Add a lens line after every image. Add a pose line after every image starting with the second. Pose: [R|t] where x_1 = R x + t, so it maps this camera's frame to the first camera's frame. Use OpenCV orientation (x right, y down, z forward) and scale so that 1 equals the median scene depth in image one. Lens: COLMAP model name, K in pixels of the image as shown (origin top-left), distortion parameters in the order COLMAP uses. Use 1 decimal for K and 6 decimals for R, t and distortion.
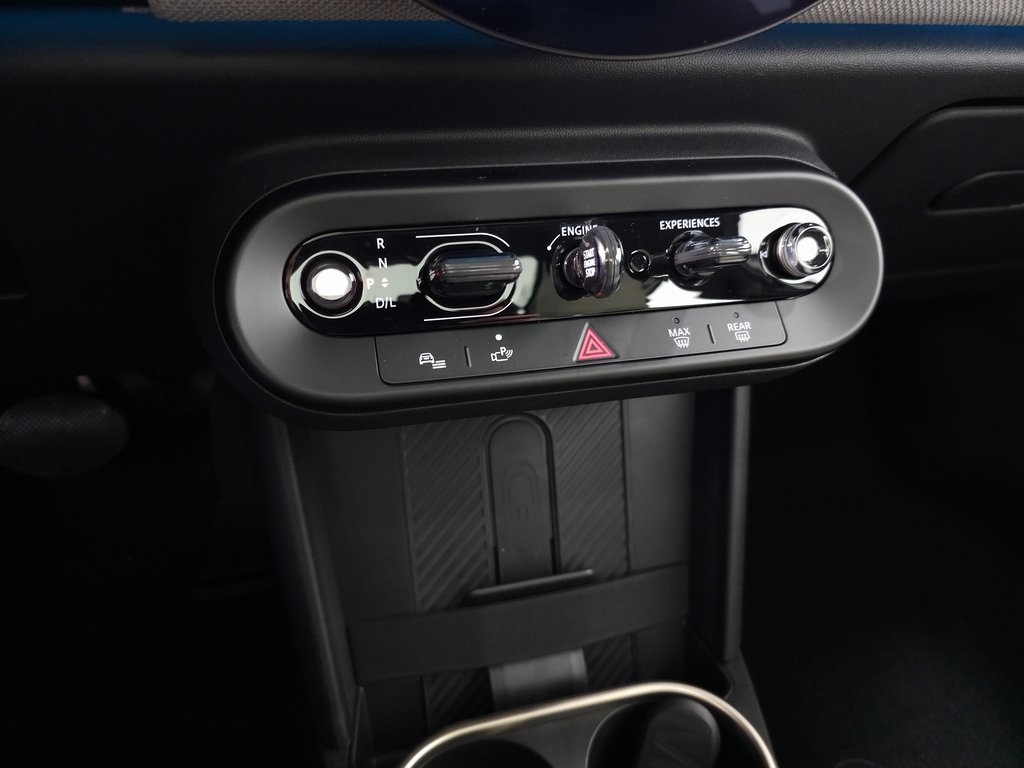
lens RADIAL K [[756.4, 0, 502.9], [0, 756.4, 393.2], [0, 0, 1]] dist [0.015782, 0.002775]
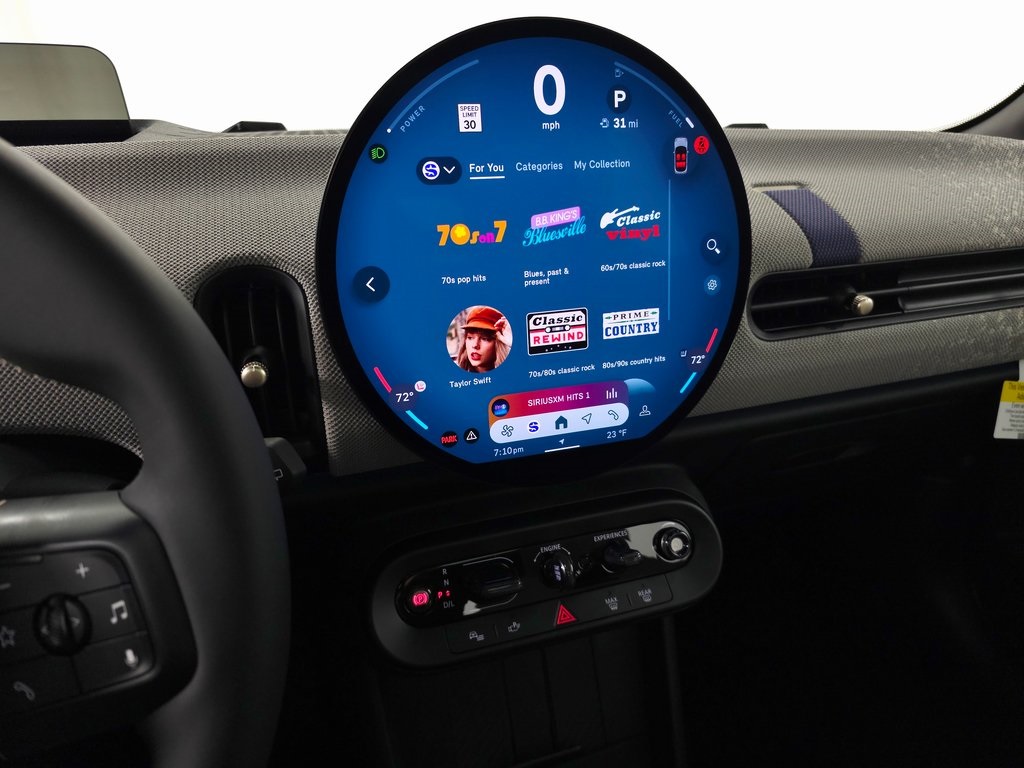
lens RADIAL K [[685.7, 0, 509.3], [0, 685.7, 376.8], [0, 0, 1]] dist [0.030591, -0.039243]
pose [[0.996094, -0.073691, 0.048639, -0.045735], [0.083305, 0.966922, -0.241084, -0.216870], [-0.029264, 0.244195, 0.969285, -0.682519]]
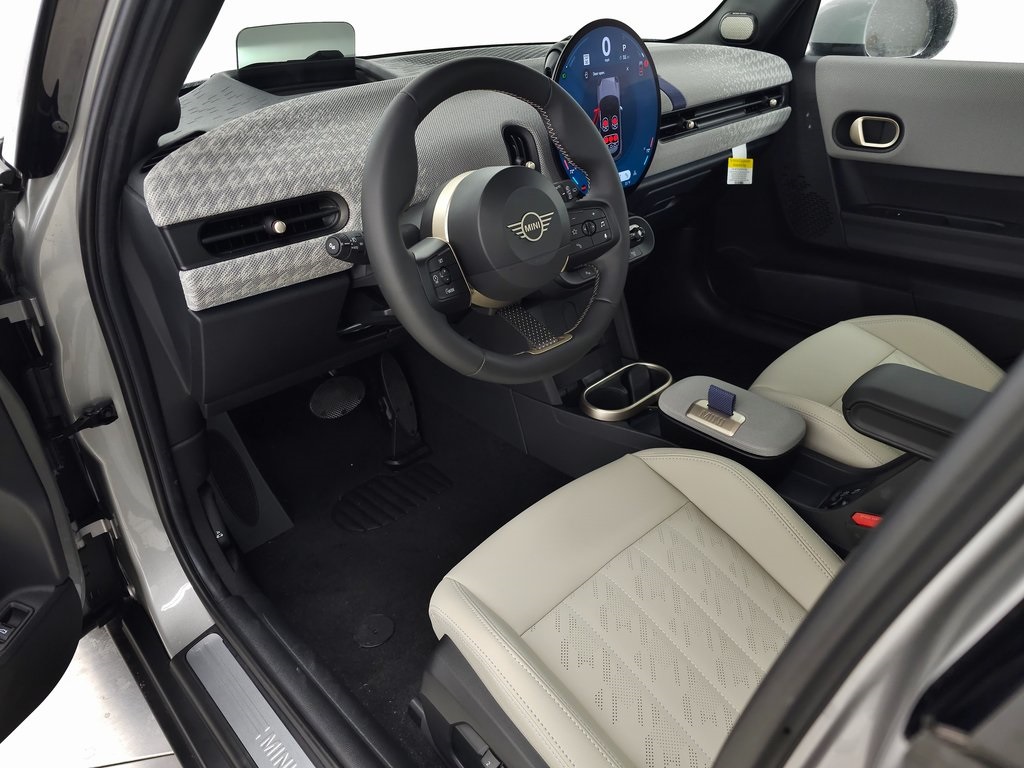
lens RADIAL K [[685.7, 0, 514.8], [0, 685.7, 381.3], [0, 0, 1]] dist [0.030591, -0.039243]
pose [[0.860317, -0.305311, 0.408216, -2.155972], [0.333517, 0.942742, 0.002203, 0.373230], [-0.385515, 0.134252, 0.912883, -2.294884]]
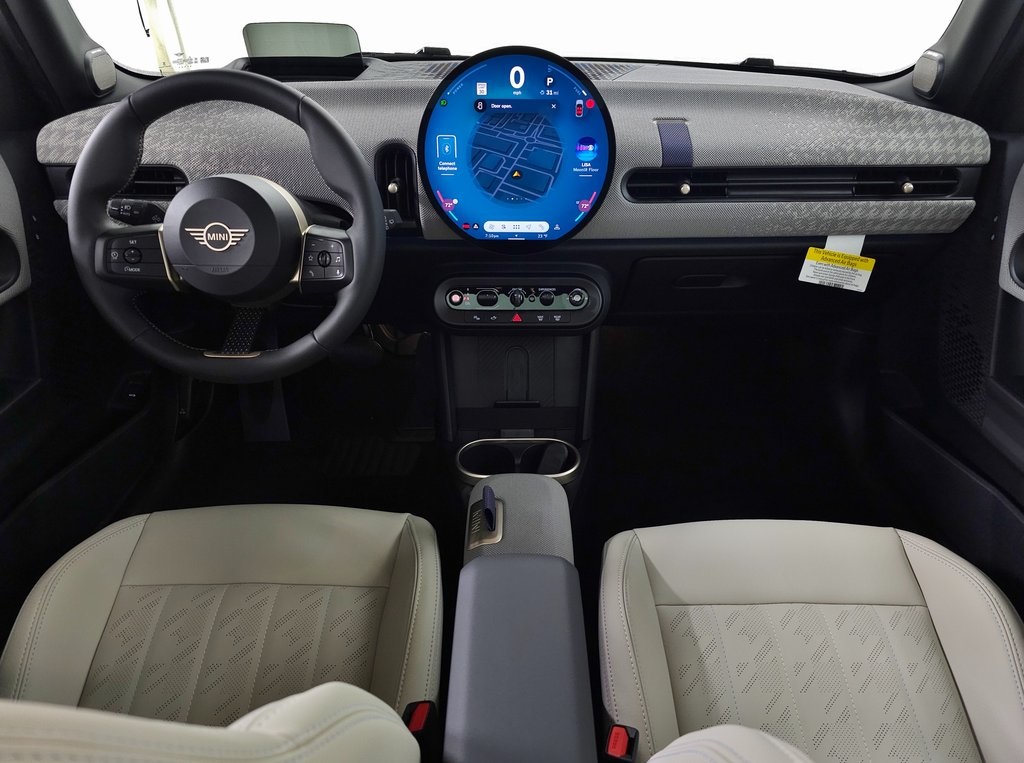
lens RADIAL K [[685.7, 0, 519.6], [0, 685.7, 385.6], [0, 0, 1]] dist [0.030591, -0.039243]
pose [[0.971574, 0.094901, -0.216880, 0.915341], [-0.106220, 0.993492, -0.041116, 0.422869], [0.211567, 0.062984, 0.975332, -2.412272]]
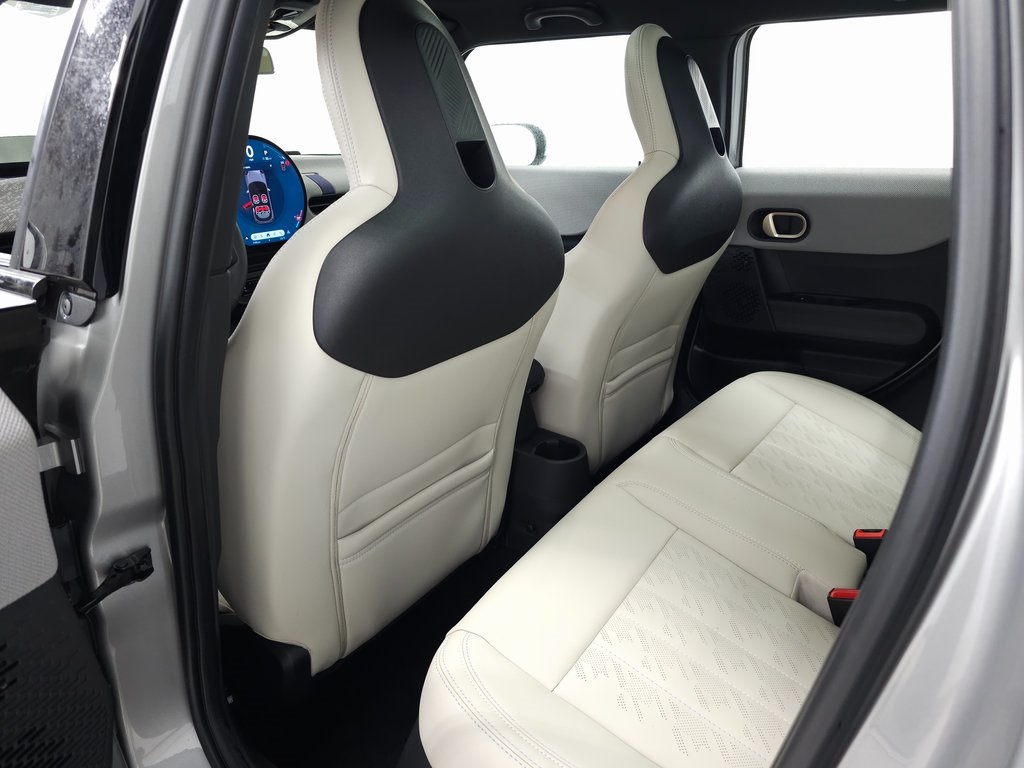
lens RADIAL K [[685.7, 0, 520.9], [0, 685.7, 387.0], [0, 0, 1]] dist [0.030591, -0.039243]
pose [[0.763064, -0.276776, 0.584062, -1.904890], [0.400394, 0.911812, -0.091015, 1.983338], [-0.507364, 0.303305, 0.806590, -4.435366]]
